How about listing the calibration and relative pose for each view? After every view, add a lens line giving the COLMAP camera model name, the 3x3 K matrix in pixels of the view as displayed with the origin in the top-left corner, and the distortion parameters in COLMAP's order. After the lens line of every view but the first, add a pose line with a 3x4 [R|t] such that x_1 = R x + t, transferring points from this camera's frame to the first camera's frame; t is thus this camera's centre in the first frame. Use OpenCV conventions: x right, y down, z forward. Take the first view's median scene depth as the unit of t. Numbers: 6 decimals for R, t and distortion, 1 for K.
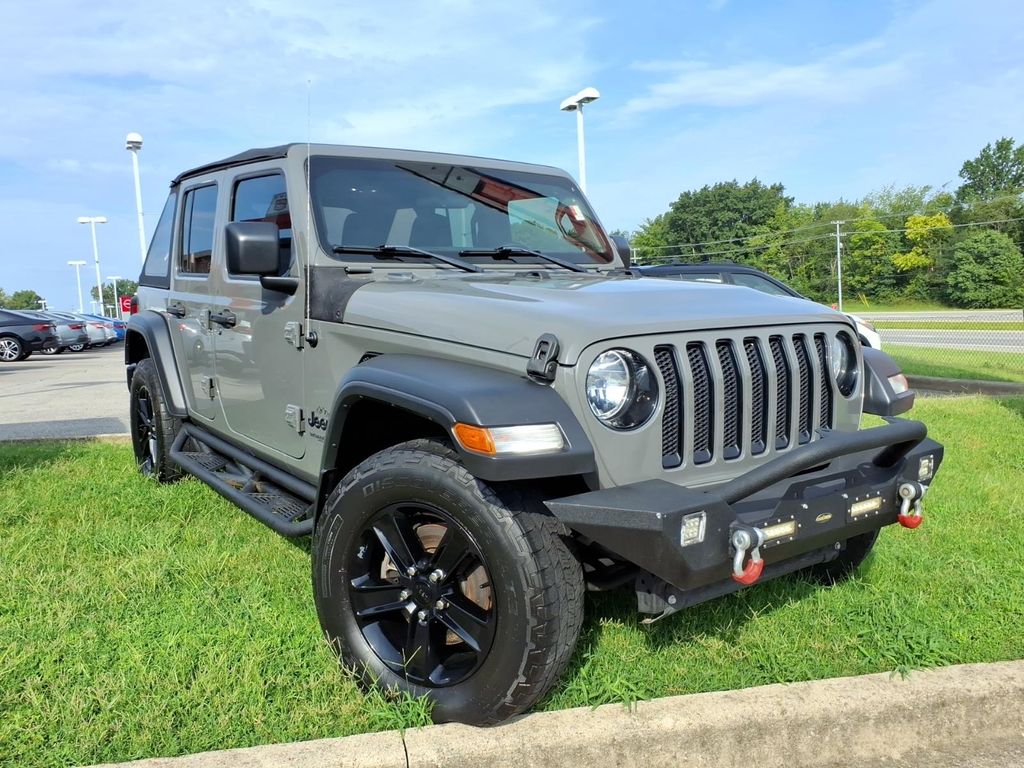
lens RADIAL K [[850.5, 0, 506.8], [0, 850.5, 389.9], [0, 0, 1]] dist [0.043255, -0.031759]
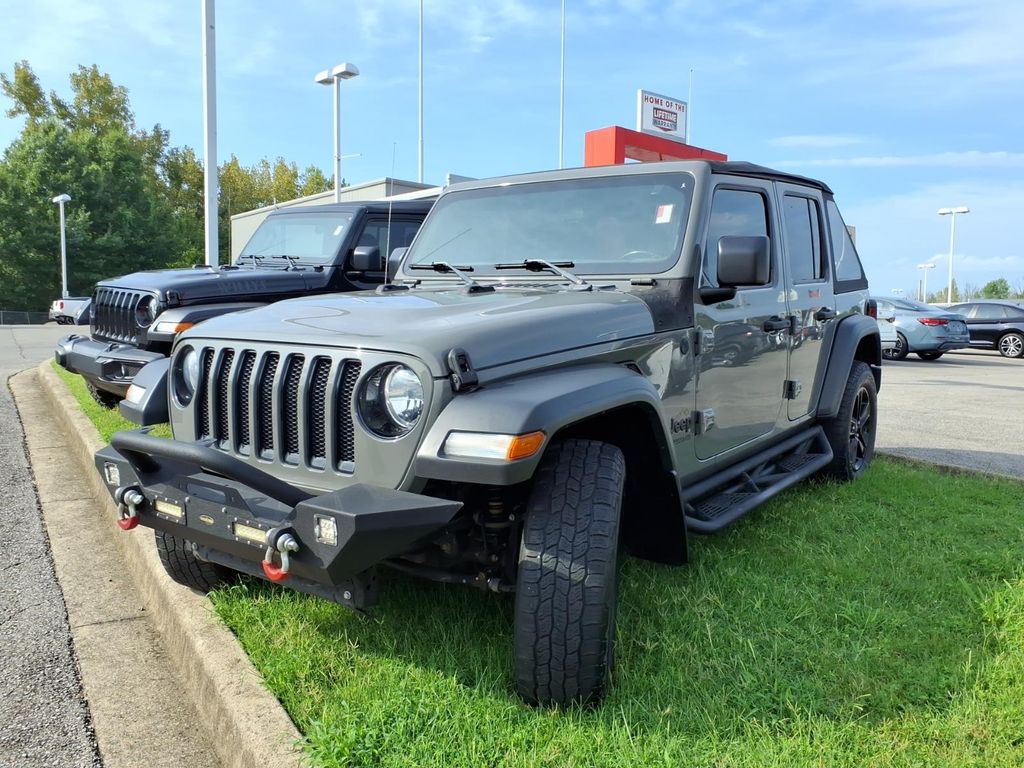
lens RADIAL K [[850.5, 0, 480.2], [0, 850.5, 389.3], [0, 0, 1]] dist [0.043255, -0.031759]
pose [[0.250838, 0.132372, -0.958936, 1.418439], [-0.122670, 0.986967, 0.104153, -0.161151], [0.960225, 0.091508, 0.263807, 0.999658]]
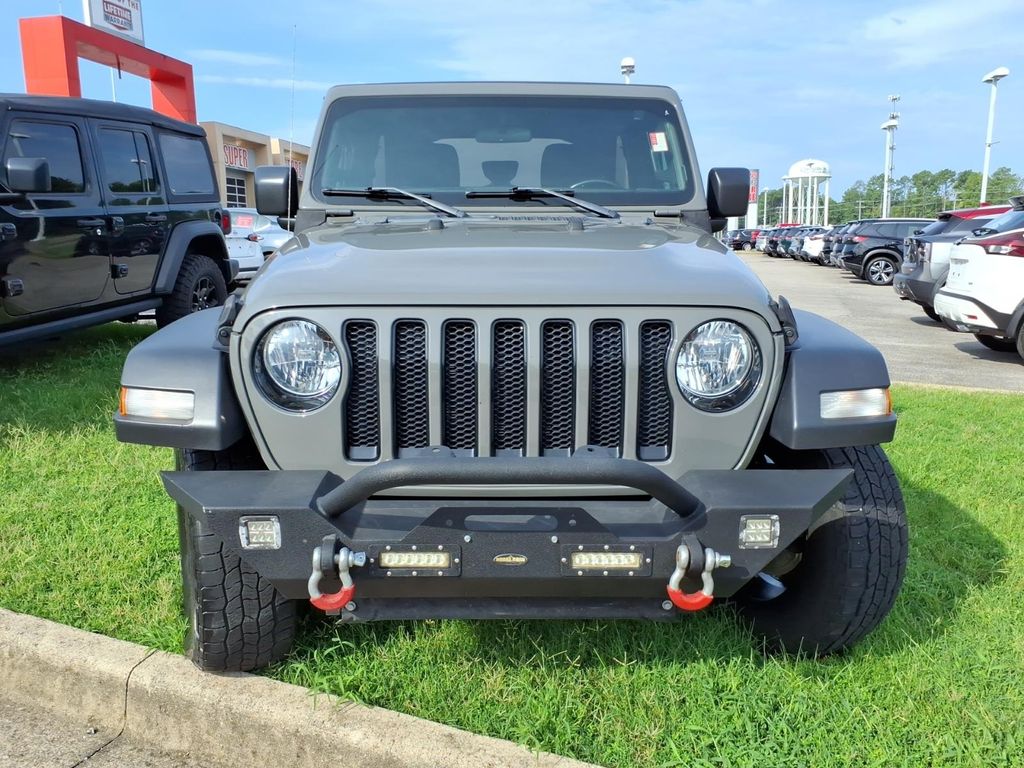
lens RADIAL K [[850.5, 0, 505.5], [0, 850.5, 381.0], [0, 0, 1]] dist [0.043255, -0.031759]
pose [[0.803755, 0.134563, -0.579544, 0.766656], [-0.084487, 0.990031, 0.112699, -0.093835], [0.588932, -0.041619, 0.807111, 0.371005]]
